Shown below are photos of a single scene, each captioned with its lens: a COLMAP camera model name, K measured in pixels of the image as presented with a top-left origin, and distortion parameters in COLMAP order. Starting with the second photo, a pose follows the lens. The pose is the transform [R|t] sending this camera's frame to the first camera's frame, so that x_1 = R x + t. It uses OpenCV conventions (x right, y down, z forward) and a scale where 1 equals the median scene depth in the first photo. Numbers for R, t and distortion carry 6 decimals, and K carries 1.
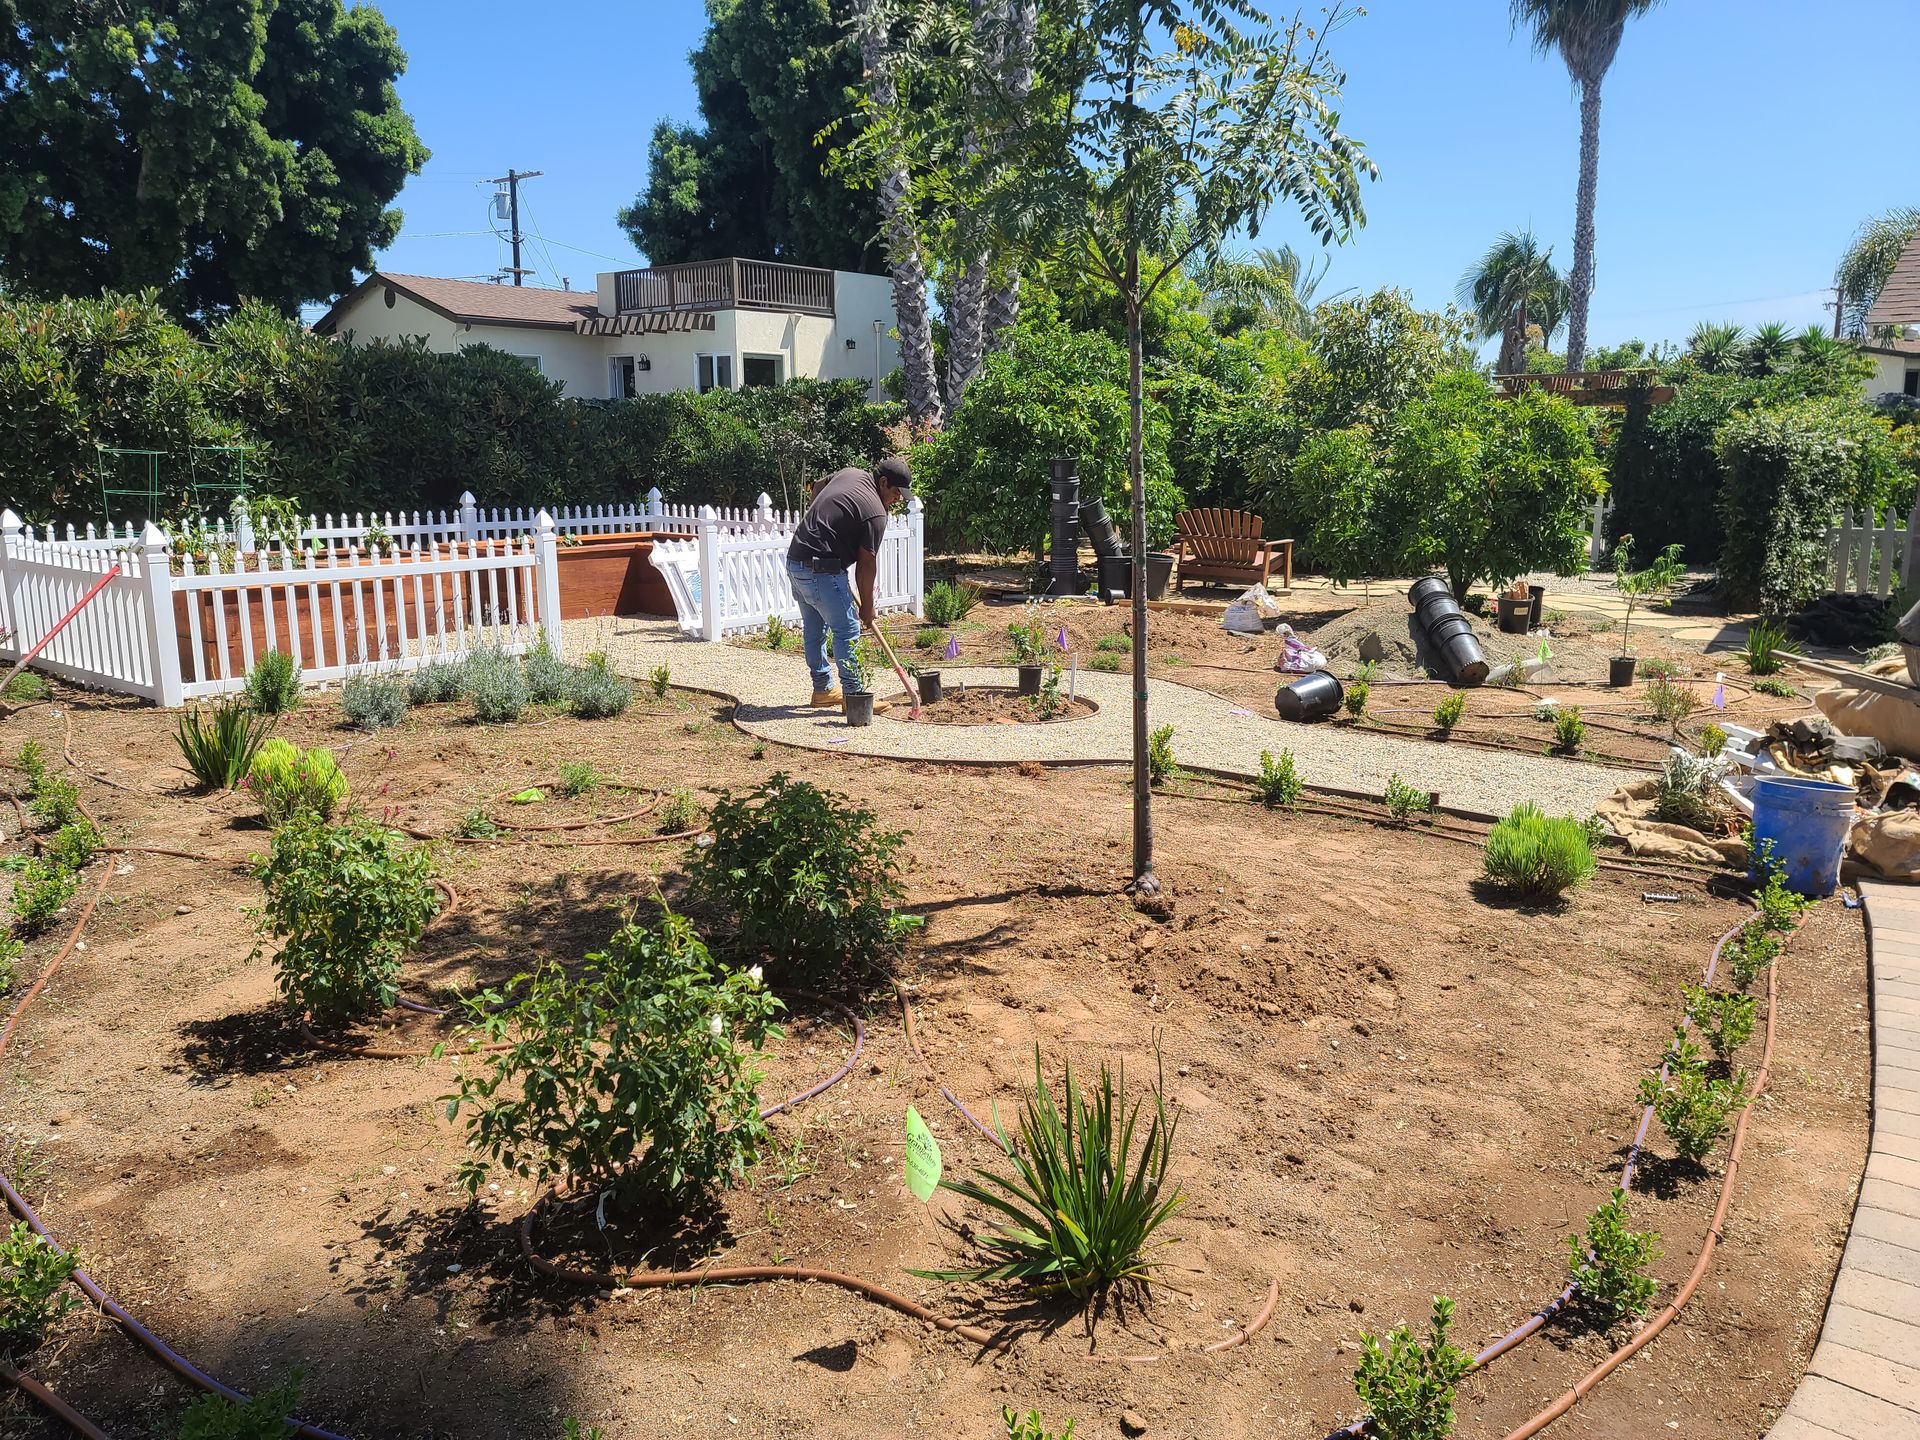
lens RADIAL K [[1406.5, 0, 985.2], [0, 1406.5, 701.5], [0, 0, 1]] dist [0.078889, -0.060619]
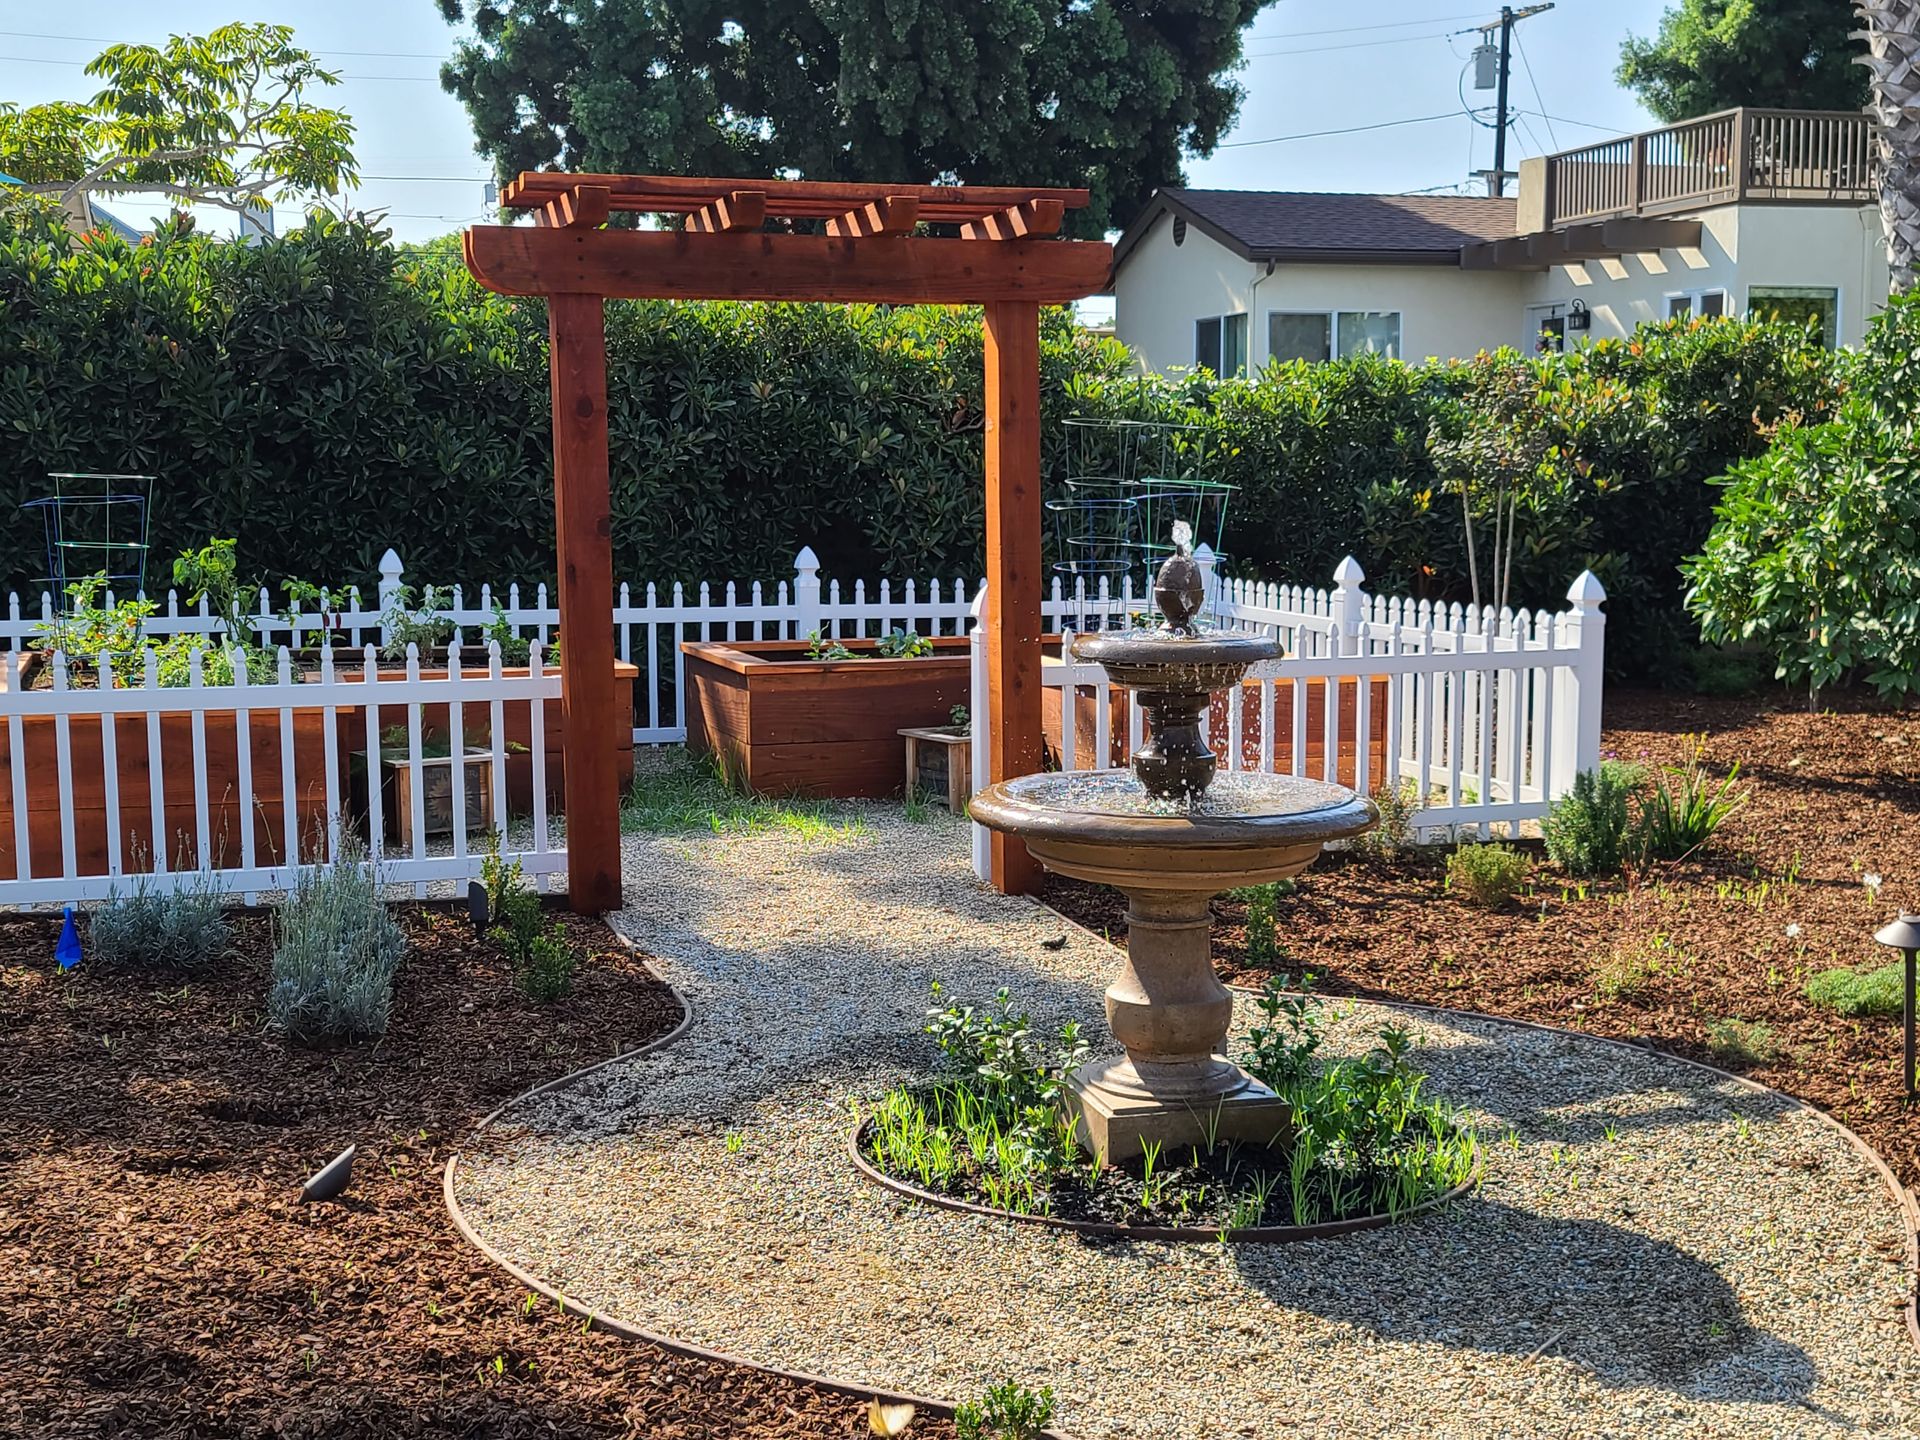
lens RADIAL K [[2386.4, 0, 980.5], [0, 2386.4, 729.3], [0, 0, 1]] dist [0.047245, 0.000000]
pose [[0.837203, 0.061465, -0.543428, 0.281898], [-0.098491, 0.994363, -0.039266, -0.071877], [0.537951, 0.086397, 0.838537, 0.402060]]
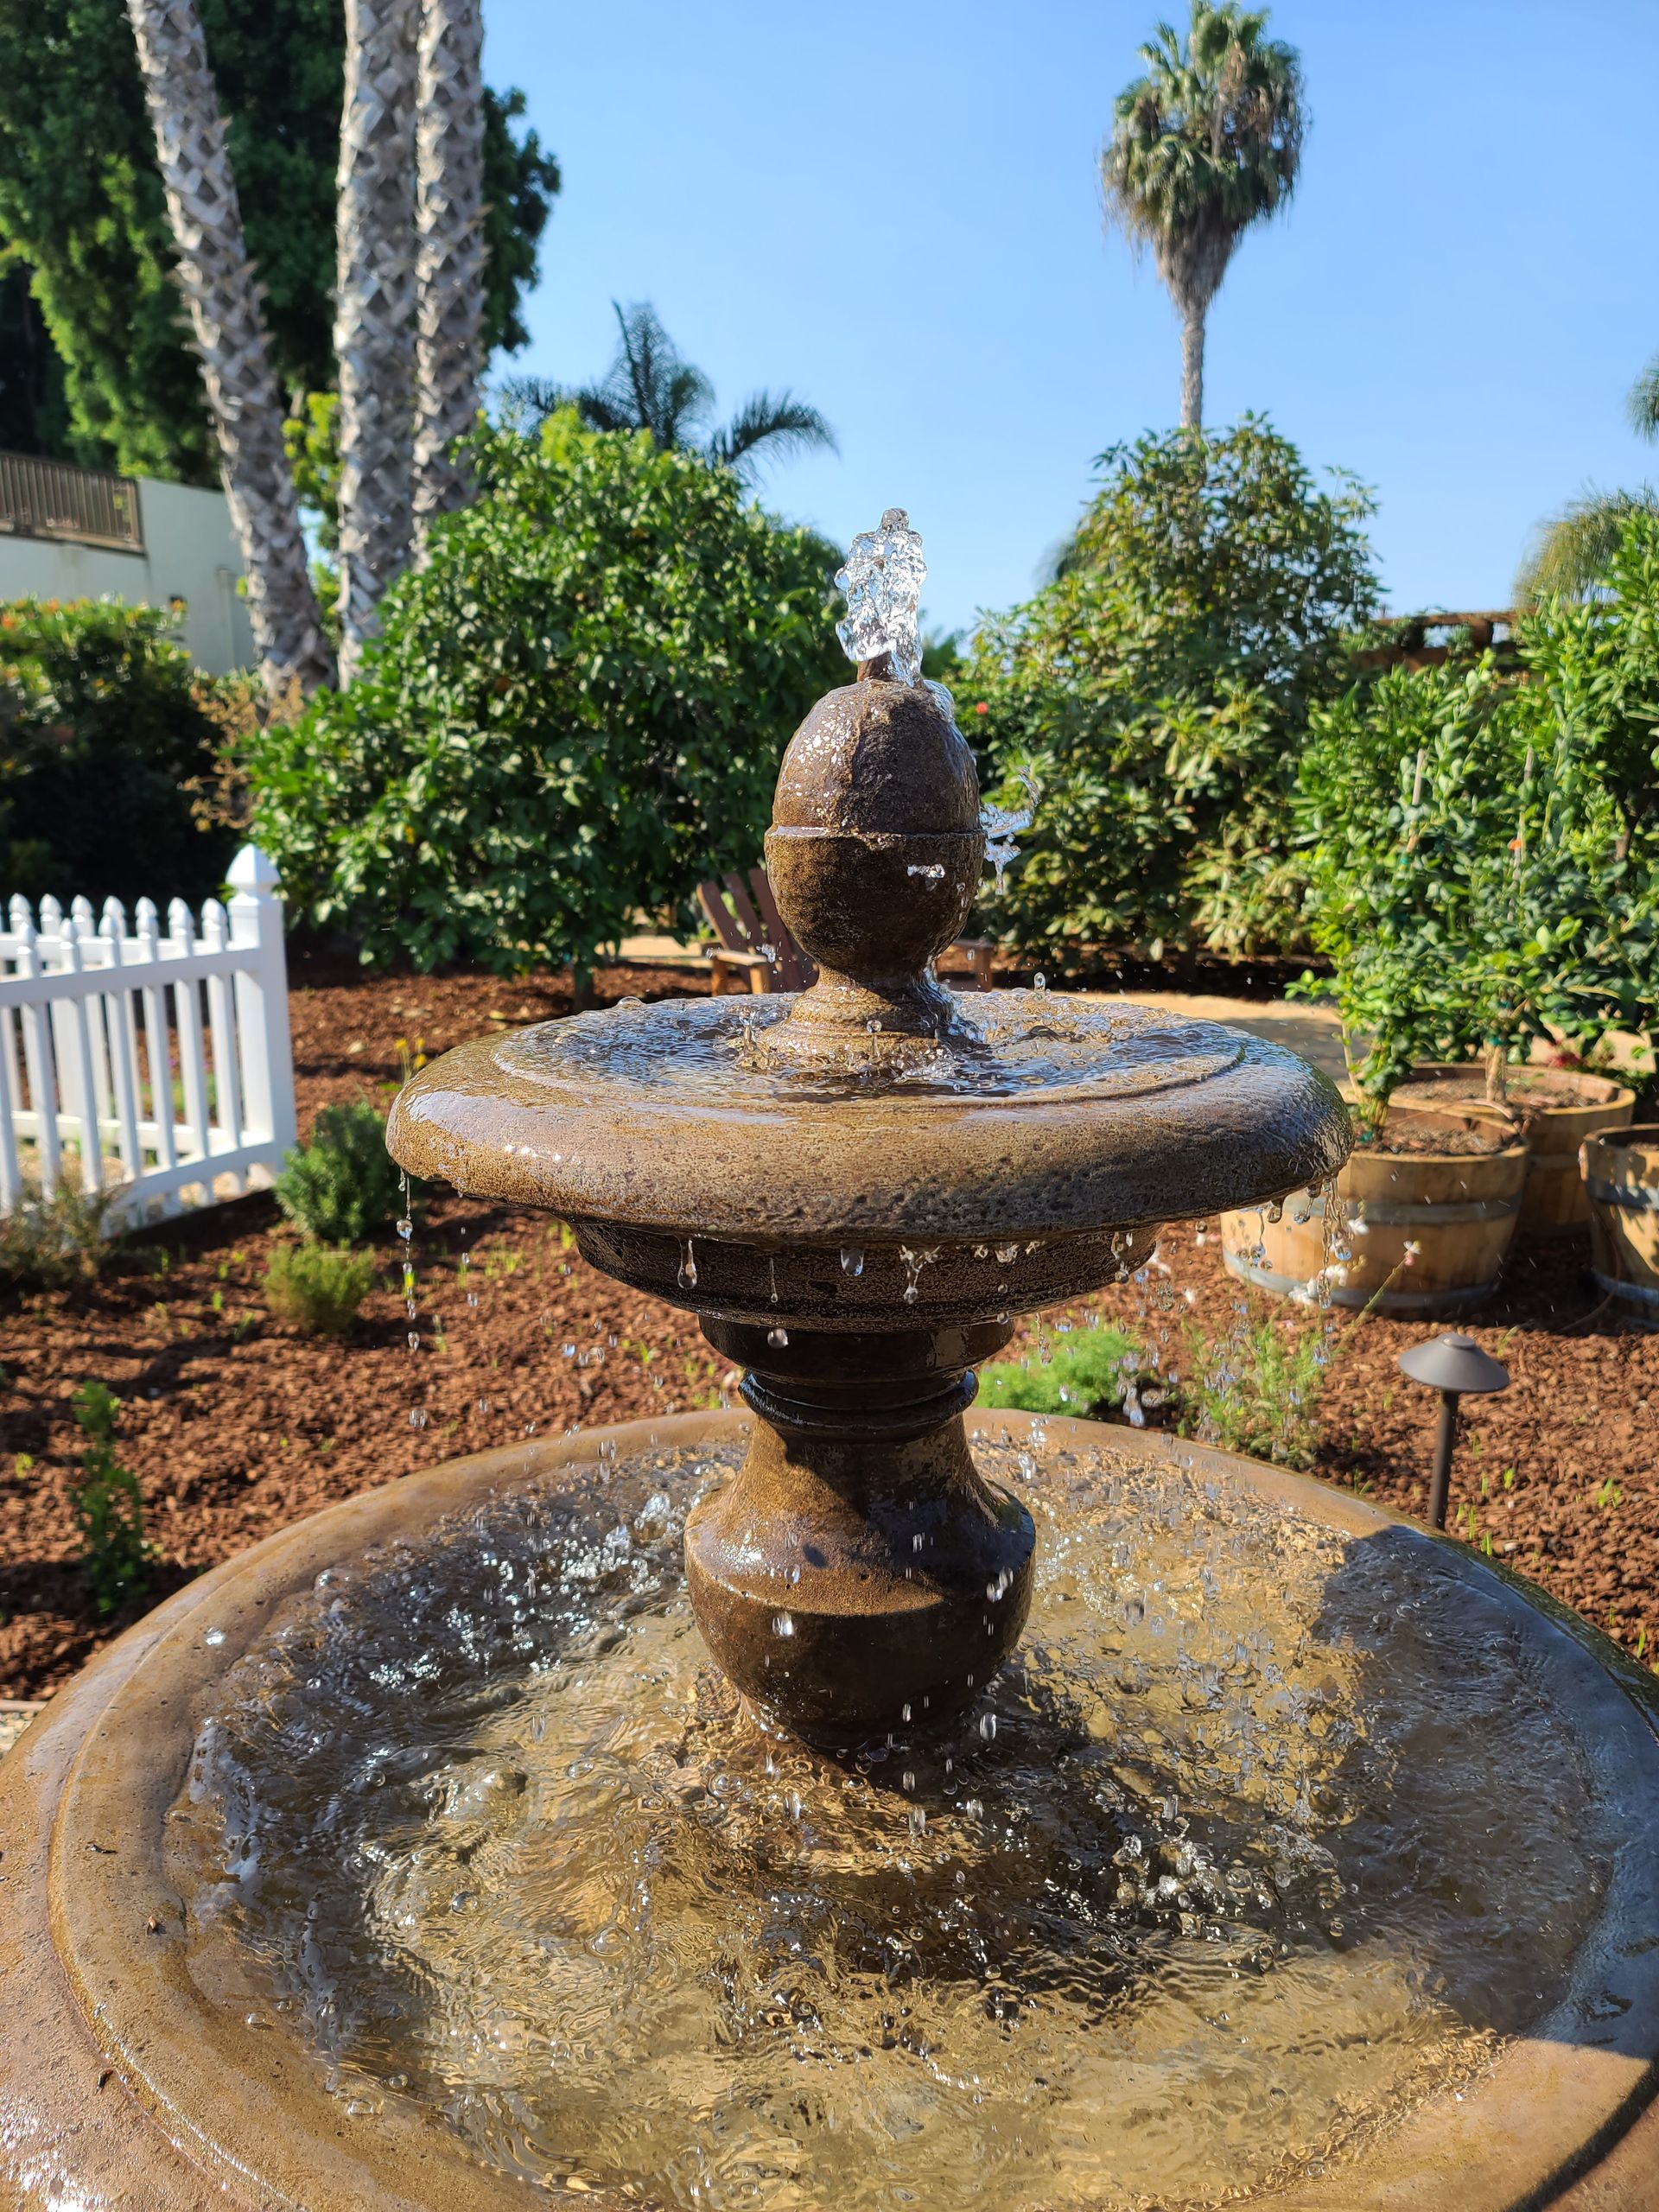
lens RADIAL K [[1620.5, 0, 853.0], [0, 1620.5, 1125.8], [0, 0, 1]] dist [0.078889, -0.060619]
pose [[0.965836, -0.058506, 0.252463, -0.019033], [0.051904, 0.998115, 0.032736, -0.120869], [-0.253902, -0.018514, 0.967053, 0.826325]]
